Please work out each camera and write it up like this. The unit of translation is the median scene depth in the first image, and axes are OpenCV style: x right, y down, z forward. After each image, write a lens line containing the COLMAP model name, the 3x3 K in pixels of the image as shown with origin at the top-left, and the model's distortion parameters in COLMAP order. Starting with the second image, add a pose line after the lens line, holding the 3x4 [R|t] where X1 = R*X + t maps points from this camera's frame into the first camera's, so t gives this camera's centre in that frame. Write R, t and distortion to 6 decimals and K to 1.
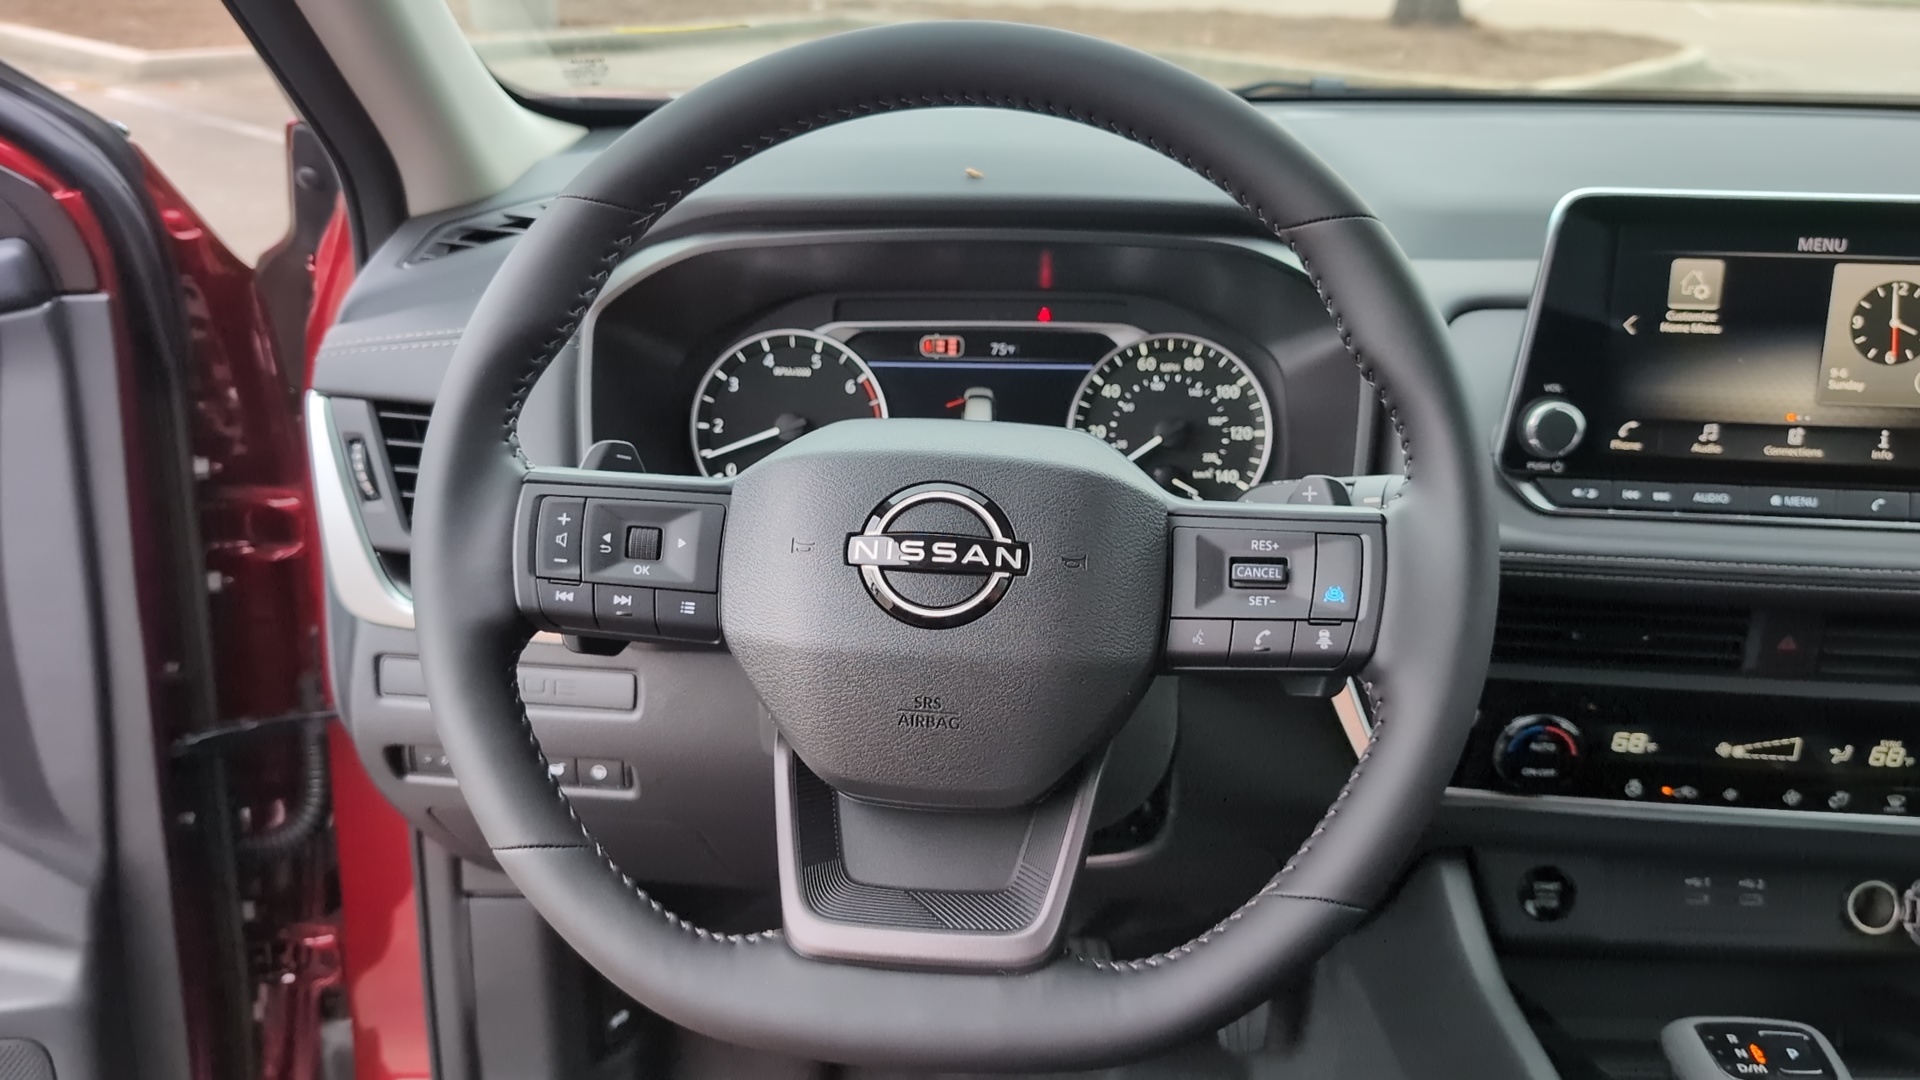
lens RADIAL K [[1629.6, 0, 960.0], [0, 1629.6, 540.0], [0, 0, 1]] dist [0.072171, -0.139910]
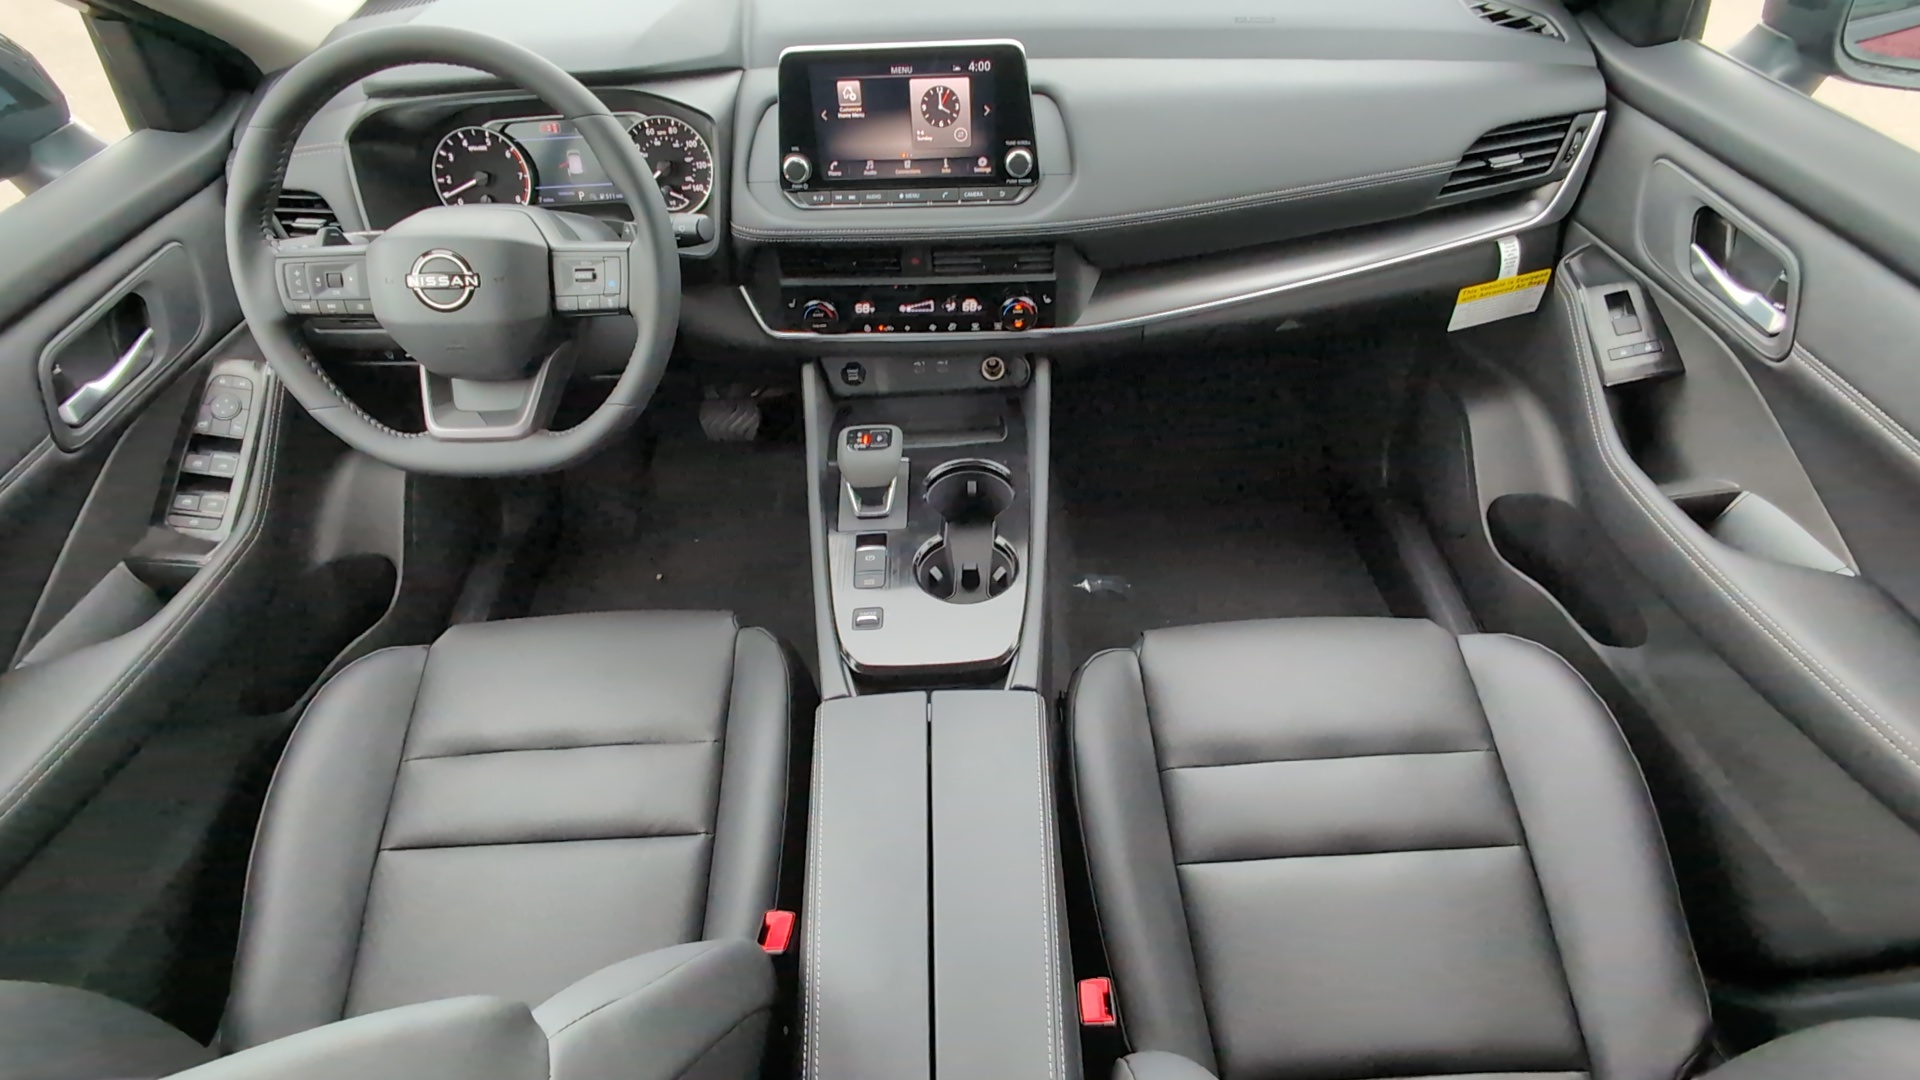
lens RADIAL K [[992.6, 0, 960.0], [0, 992.6, 540.0], [0, 0, 1]] dist [0.010151, -0.000275]
pose [[0.996467, -0.083646, 0.007587, 0.526287], [0.073659, 0.913739, 0.399568, -0.129658], [-0.040355, -0.397598, 0.916672, -0.414114]]
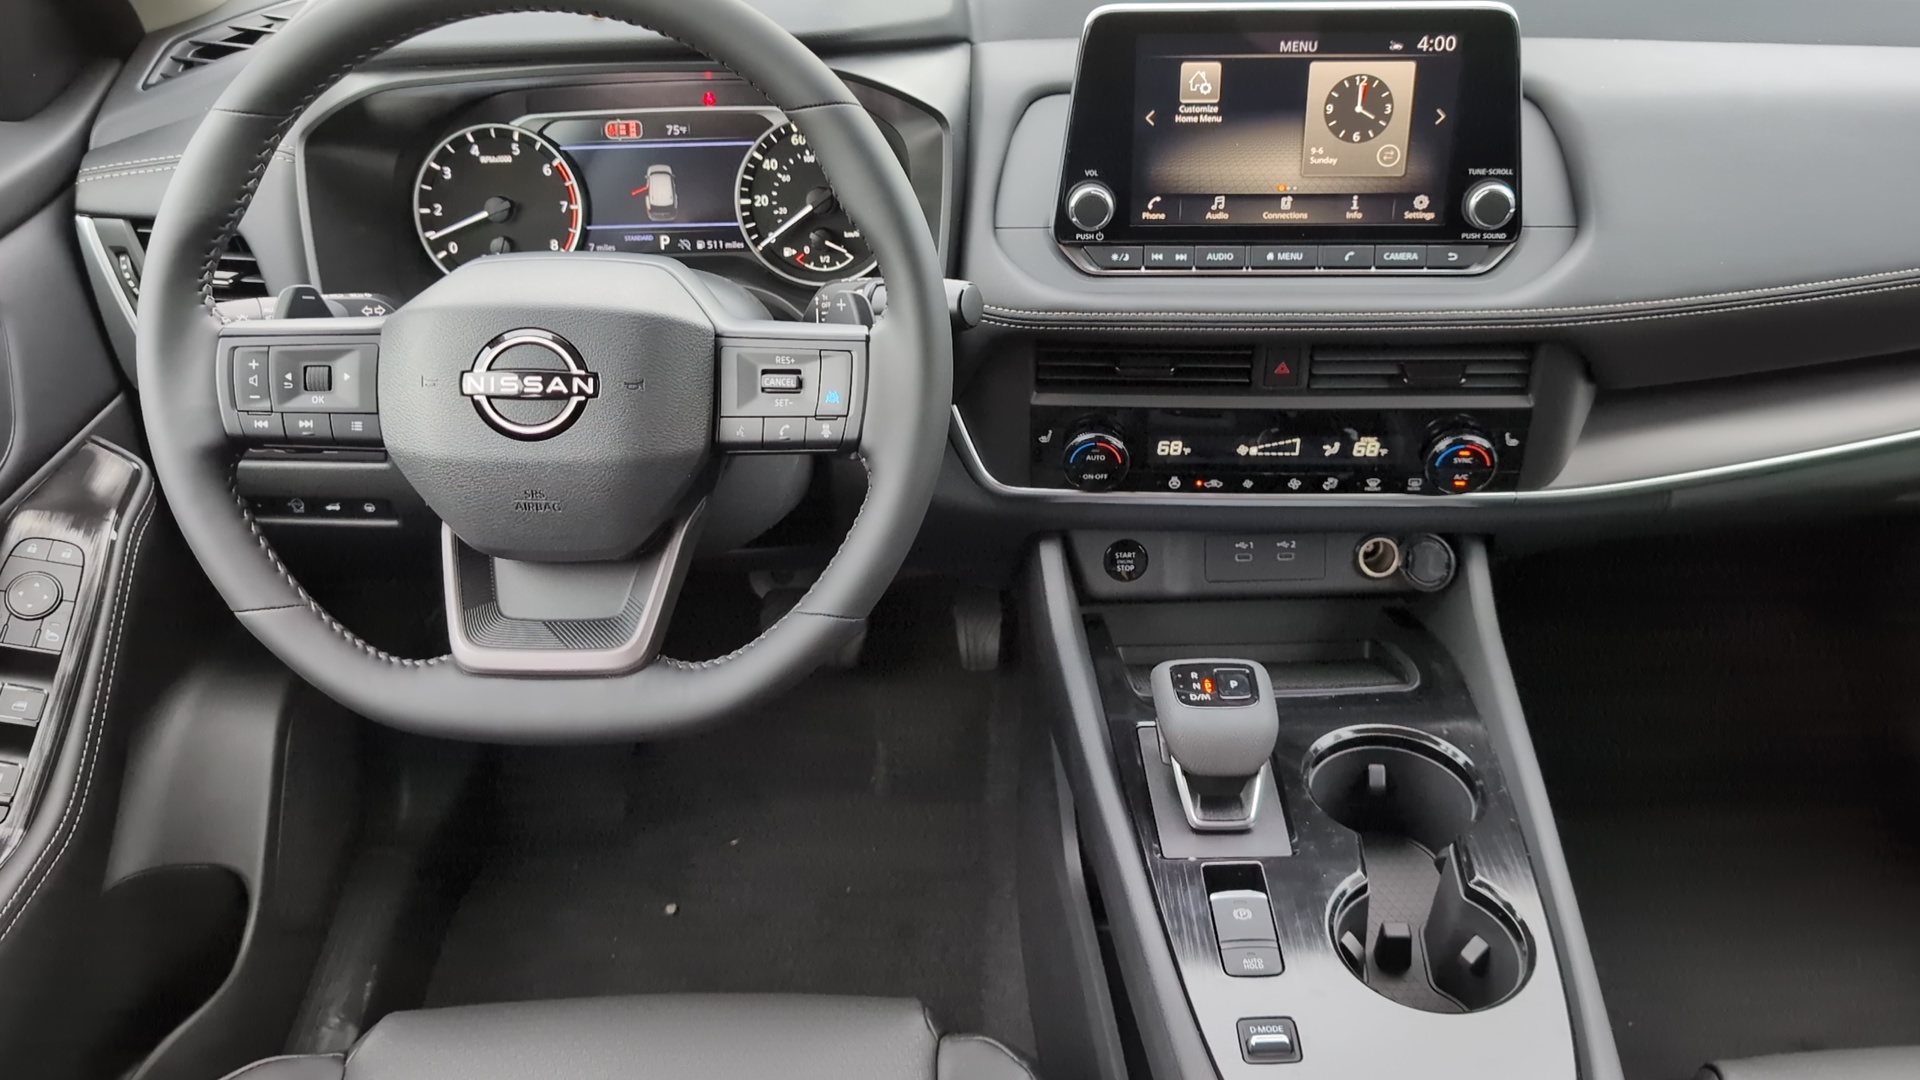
lens RADIAL K [[1648.3, 0, 960.0], [0, 1648.3, 540.0], [0, 0, 1]] dist [0.071290, -0.235437]
pose [[0.998142, -0.055818, 0.024442, 0.217918], [0.048239, 0.968896, 0.242720, -0.131940], [-0.037230, -0.241090, 0.969788, -0.264735]]
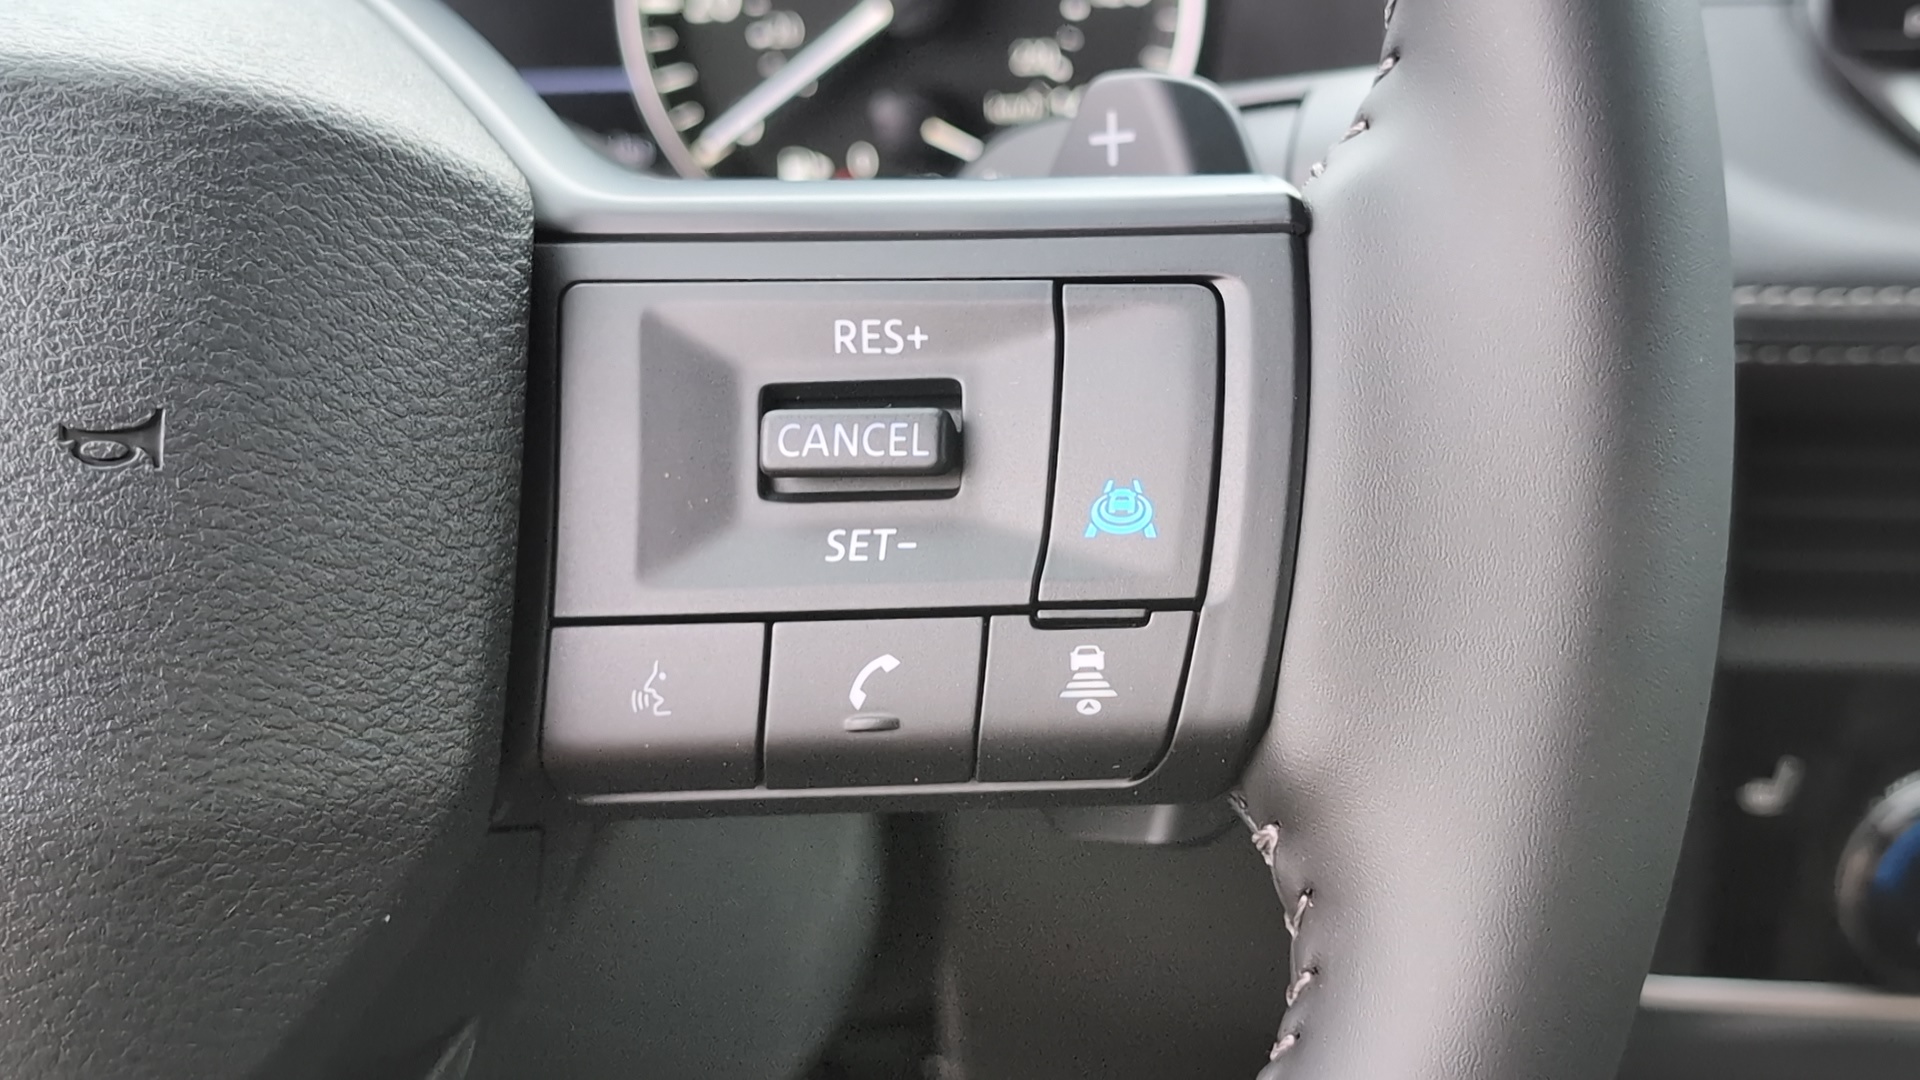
lens RADIAL K [[3198.4, 0, 960.0], [0, 3198.4, 540.0], [0, 0, 1]] dist [0.303940, -1.501324]
pose [[0.998495, -0.053594, 0.011647, 0.145233], [0.052498, 0.995425, 0.079826, -0.003701], [-0.015872, -0.079094, 0.996741, 0.353942]]
